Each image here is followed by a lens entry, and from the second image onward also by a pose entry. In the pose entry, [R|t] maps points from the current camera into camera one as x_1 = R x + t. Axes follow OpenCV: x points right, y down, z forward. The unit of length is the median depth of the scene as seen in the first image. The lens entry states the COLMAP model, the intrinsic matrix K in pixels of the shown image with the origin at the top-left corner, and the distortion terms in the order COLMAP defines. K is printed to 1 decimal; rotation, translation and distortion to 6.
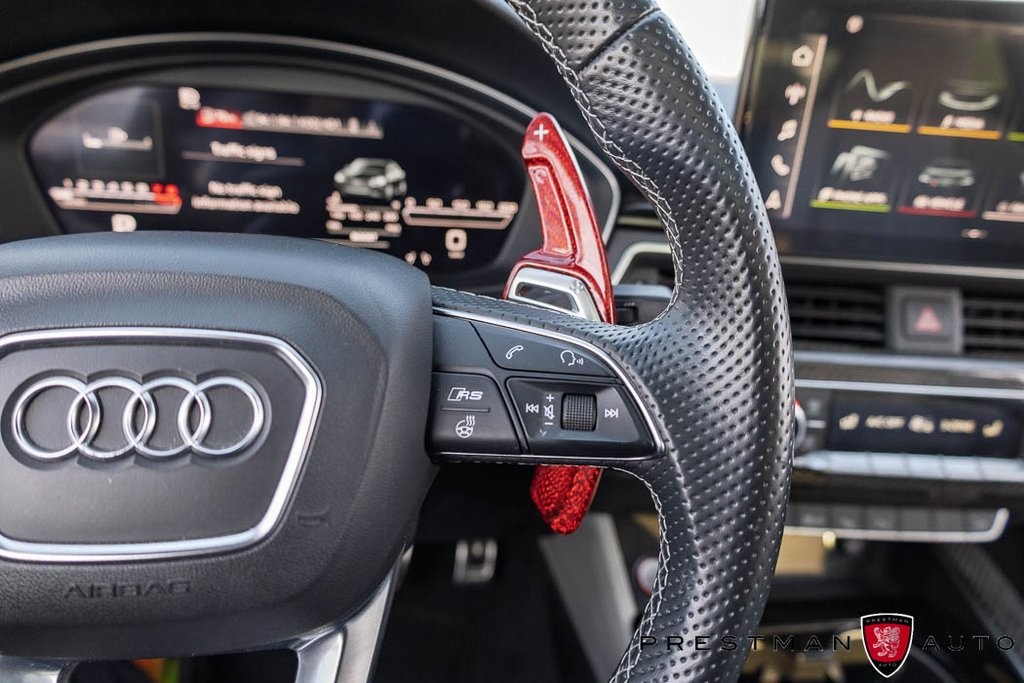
lens RADIAL K [[669.3, 0, 514.5], [0, 669.3, 336.8], [0, 0, 1]] dist [-0.000890, 0.024177]
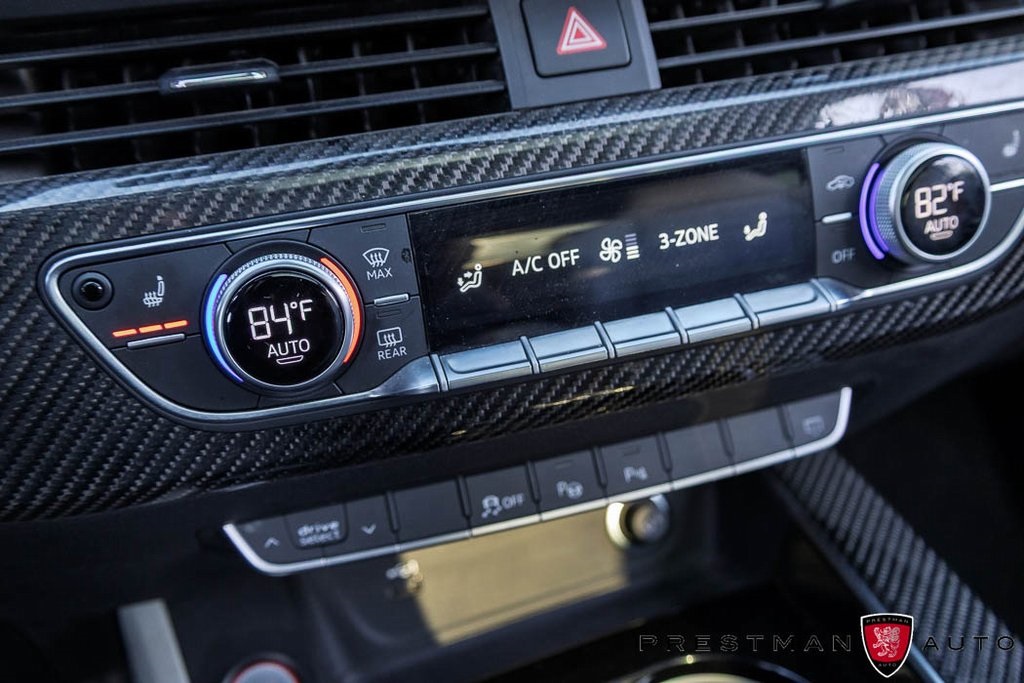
lens RADIAL K [[998.4, 0, 526.5], [0, 998.4, 338.6], [0, 0, 1]] dist [0.001398, 0.001829]
pose [[0.954397, -0.240734, 0.176559, 0.402333], [0.236492, 0.970590, 0.045011, 0.145010], [-0.182202, -0.001203, 0.983260, 0.310795]]
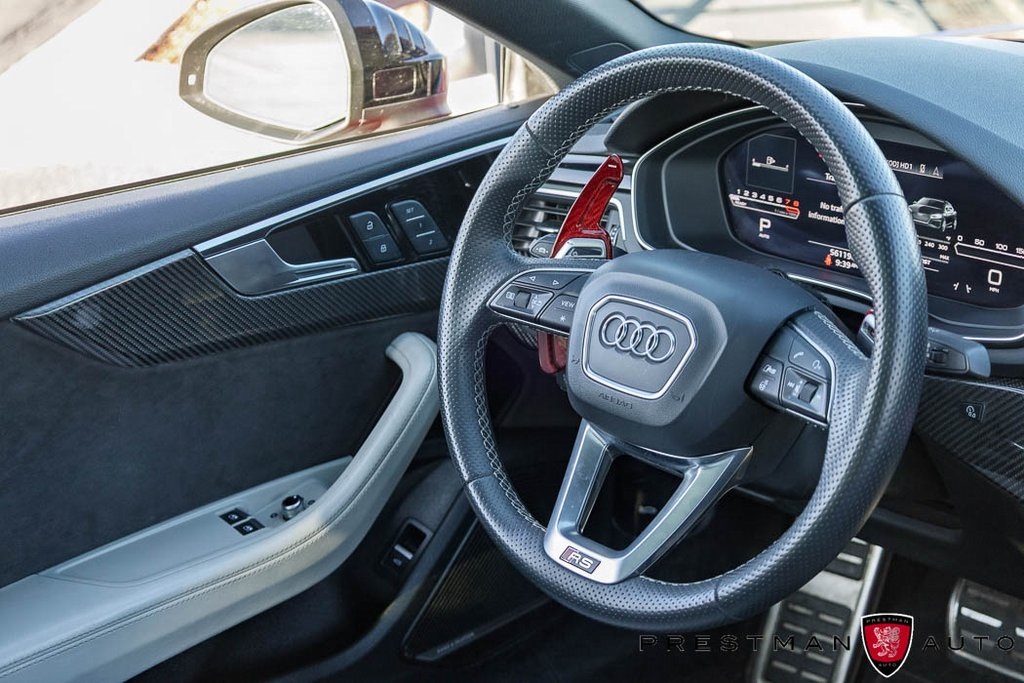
lens RADIAL K [[1499.5, 0, 512.0], [0, 1499.5, 341.5], [0, 0, 1]] dist [0.022472, 0.017993]
pose [[0.572531, 0.206974, -0.793328, 1.513607], [-0.200214, 0.973612, 0.109518, -0.165018], [0.795061, 0.096133, 0.598863, -1.133721]]
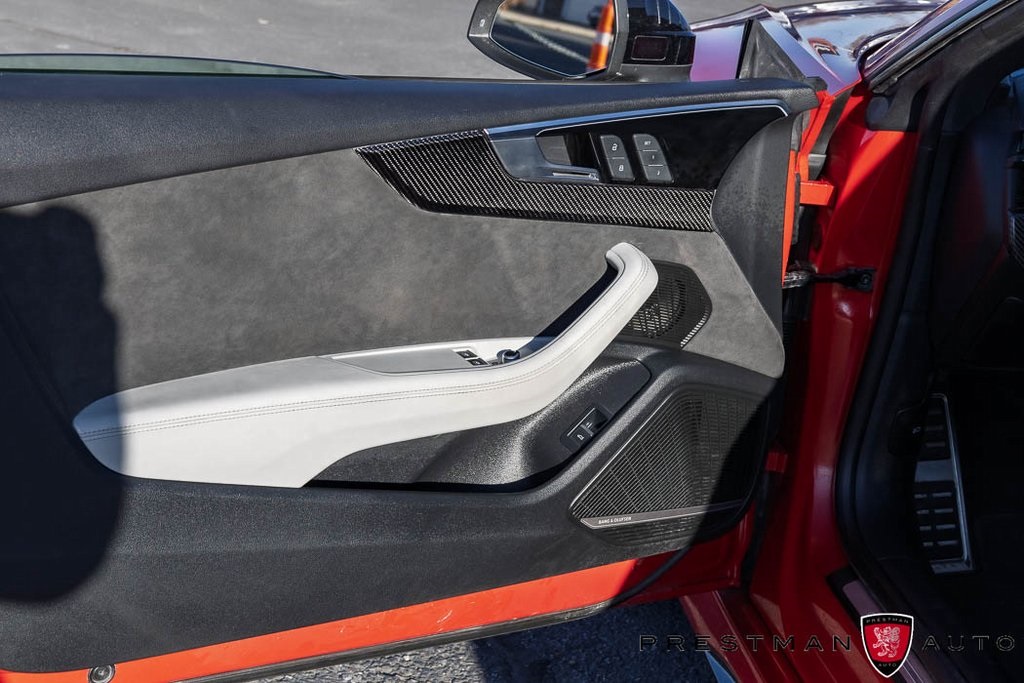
lens RADIAL K [[1985.4, 0, 512.0], [0, 1985.4, 341.5], [0, 0, 1]] dist [0.038785, 0.003092]
pose [[0.454883, 0.231979, -0.859806, 3.214899], [-0.369076, 0.927767, 0.055054, 0.269118], [0.810471, 0.292291, 0.507644, -2.188349]]
